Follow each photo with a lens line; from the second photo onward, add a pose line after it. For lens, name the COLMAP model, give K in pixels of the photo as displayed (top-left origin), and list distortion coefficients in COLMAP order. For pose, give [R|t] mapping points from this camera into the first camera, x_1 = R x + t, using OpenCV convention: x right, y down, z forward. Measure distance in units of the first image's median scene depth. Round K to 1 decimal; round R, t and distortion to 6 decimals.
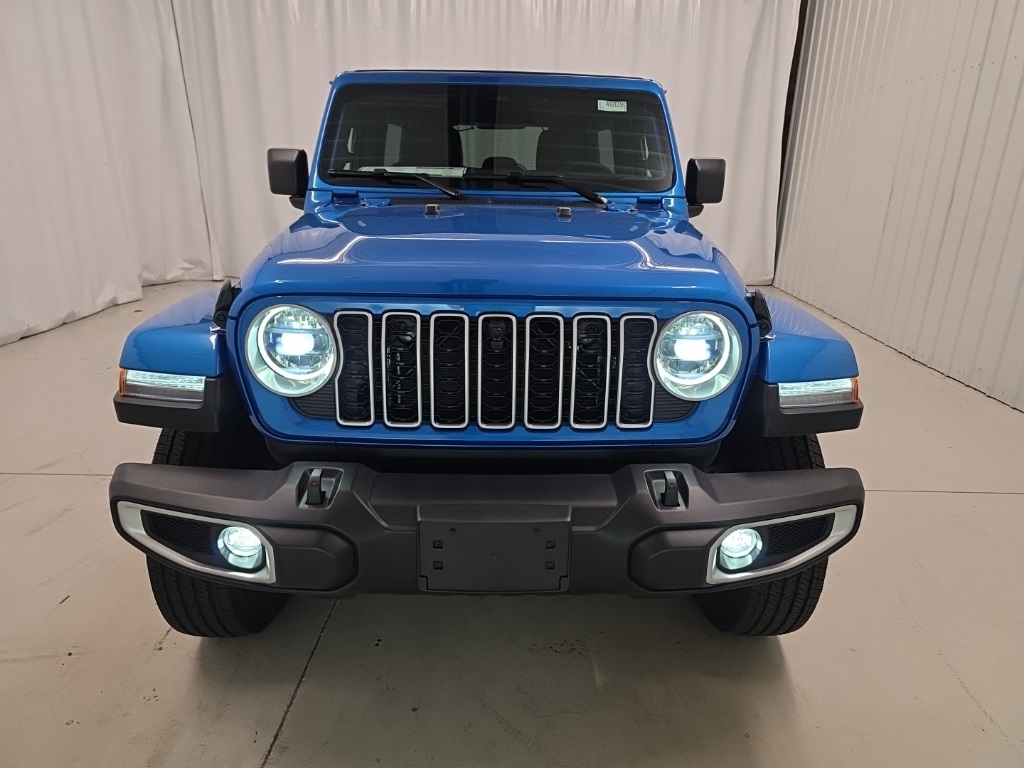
lens RADIAL K [[696.7, 0, 510.5], [0, 696.7, 382.7], [0, 0, 1]] dist [0.044529, -0.041068]
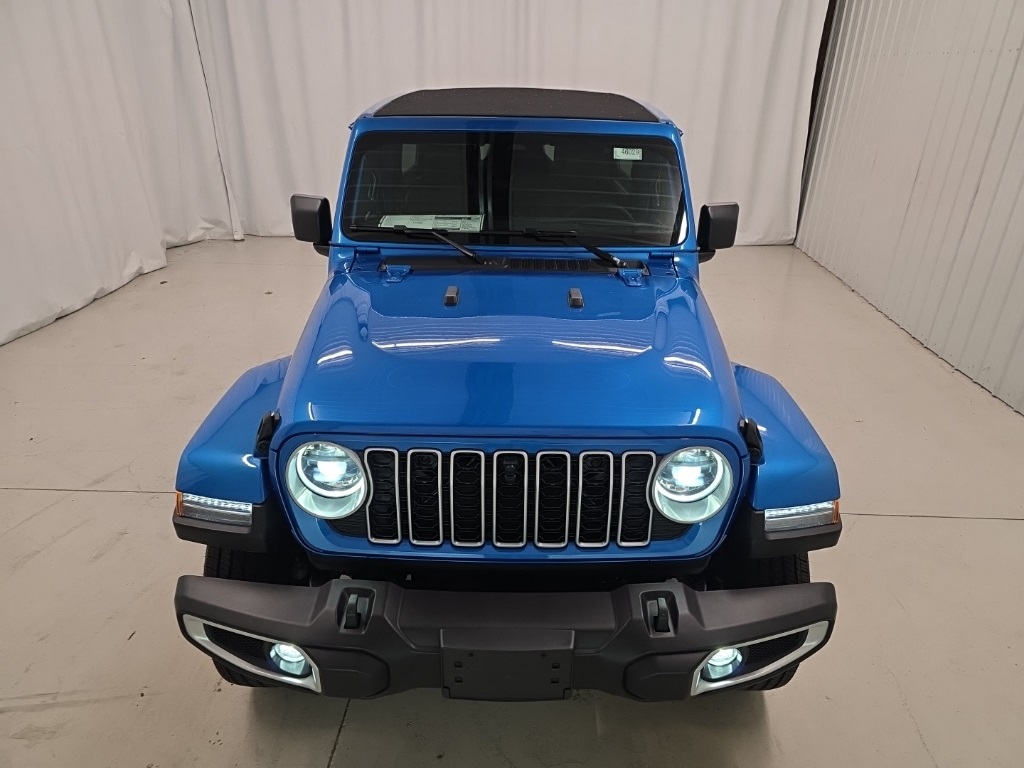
lens RADIAL K [[696.7, 0, 512.2], [0, 696.7, 388.0], [0, 0, 1]] dist [0.044529, -0.041068]
pose [[0.999680, 0.005802, -0.024620, 0.008401], [-0.002524, 0.991361, 0.131138, -0.288720], [0.025168, -0.131034, 0.991058, -0.070629]]
